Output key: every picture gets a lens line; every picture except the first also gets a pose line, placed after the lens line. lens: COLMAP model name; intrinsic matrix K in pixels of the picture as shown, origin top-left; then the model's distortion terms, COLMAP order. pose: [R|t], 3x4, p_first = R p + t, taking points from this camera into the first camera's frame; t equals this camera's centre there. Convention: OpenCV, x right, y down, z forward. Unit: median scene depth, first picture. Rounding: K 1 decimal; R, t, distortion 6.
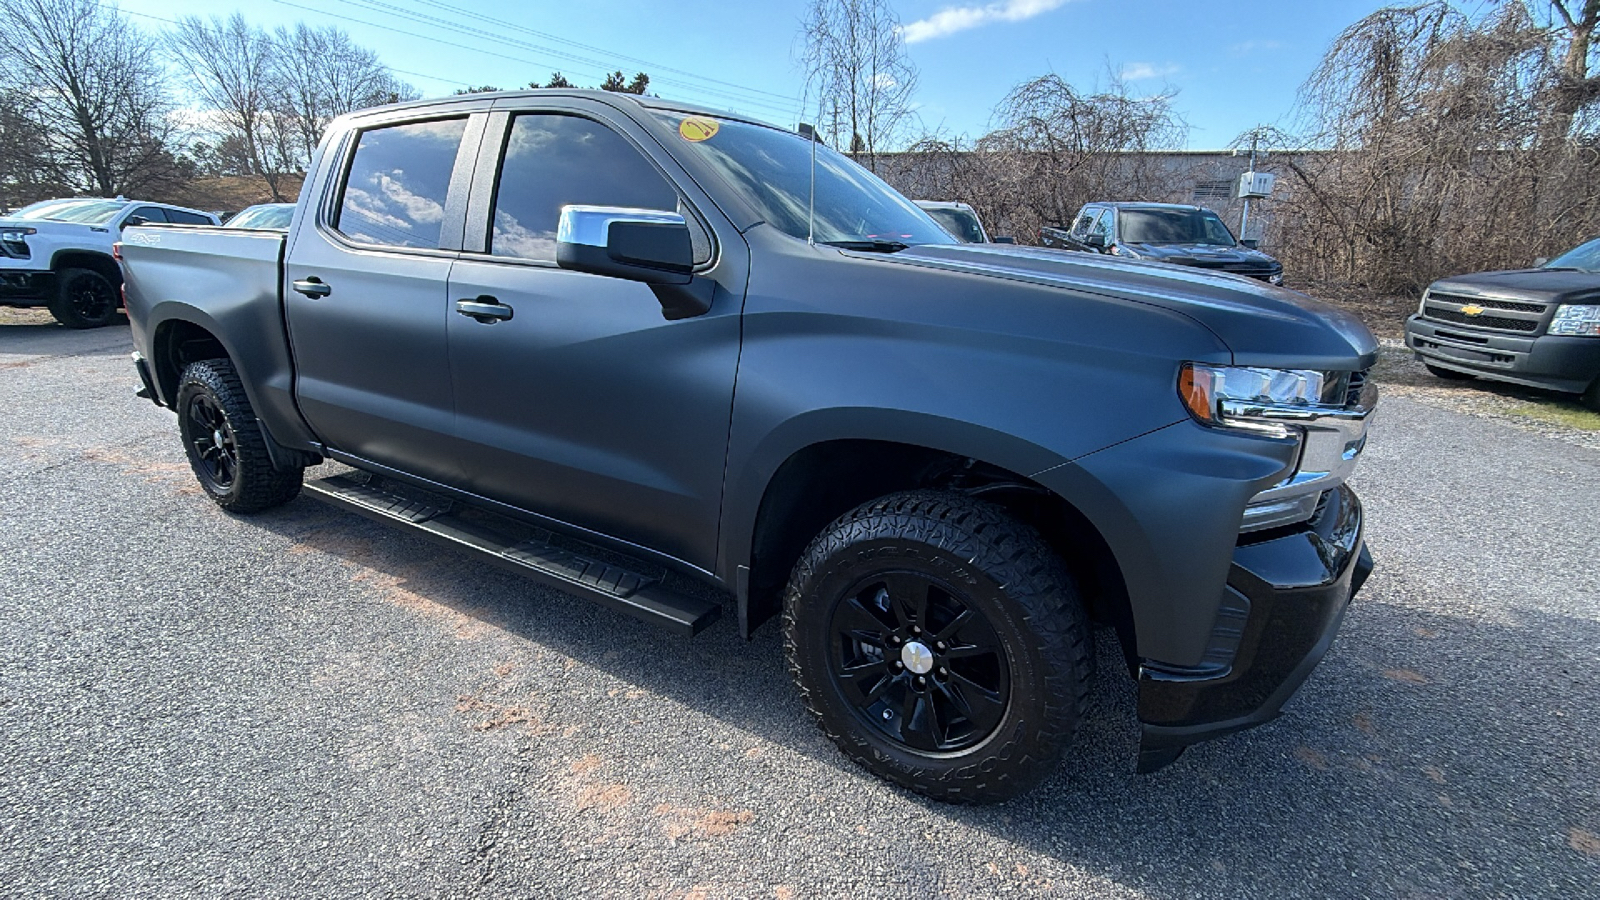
lens RADIAL K [[730.2, 0, 800.0], [0, 730.2, 450.0], [0, 0, 1]] dist [-0.000748, -0.000720]
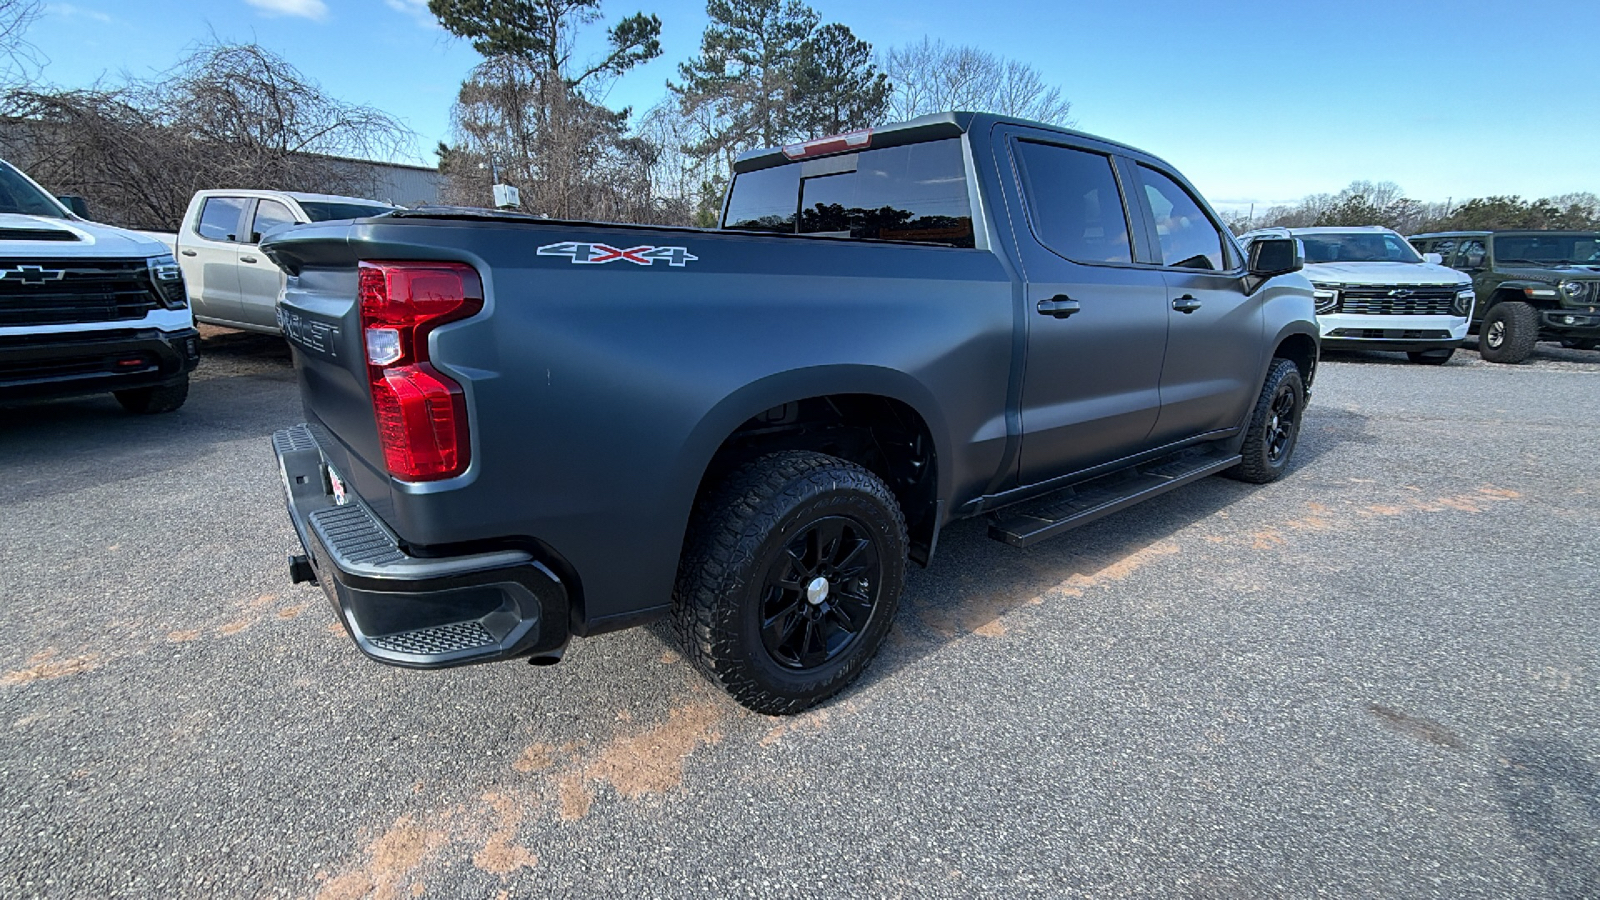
lens RADIAL K [[717.6, 0, 800.0], [0, 717.6, 450.0], [0, 0, 1]] dist [-0.002609, -0.000955]
pose [[0.336294, -0.256965, 0.906022, -1.595226], [0.250448, 0.951814, 0.176992, -0.283688], [-0.907845, 0.167390, 0.384446, 0.941605]]
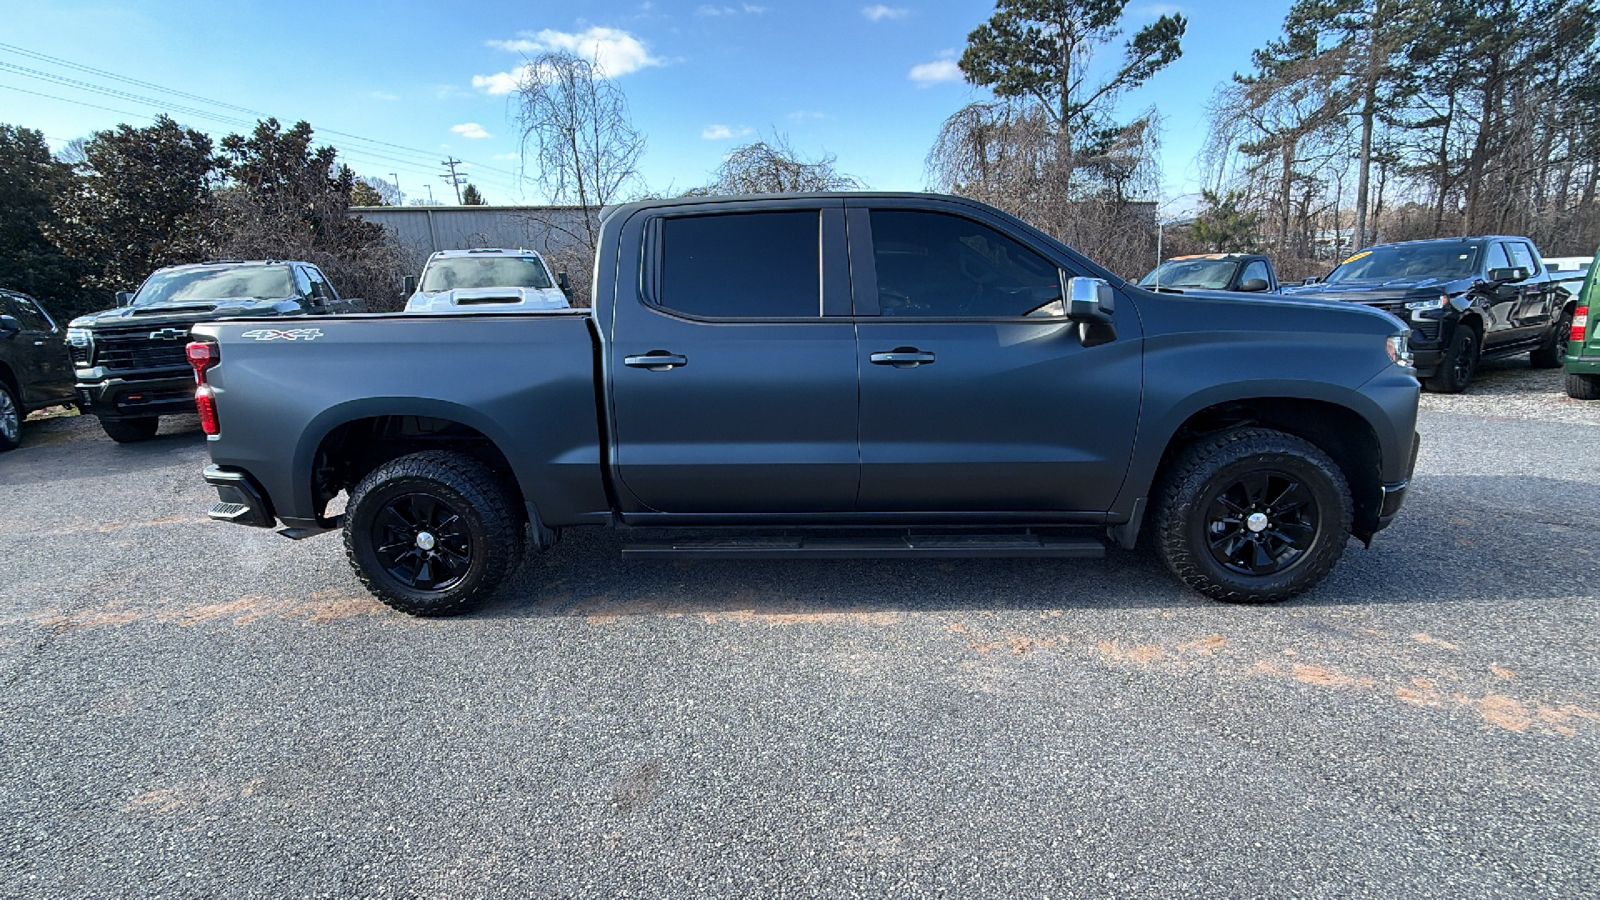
lens RADIAL K [[717.6, 0, 800.0], [0, 717.6, 450.0], [0, 0, 1]] dist [-0.002609, -0.000955]
pose [[0.878000, -0.156658, 0.452300, -0.946394], [0.180999, 0.983425, -0.010737, -0.039610], [-0.443120, 0.091293, 0.891801, -0.038334]]
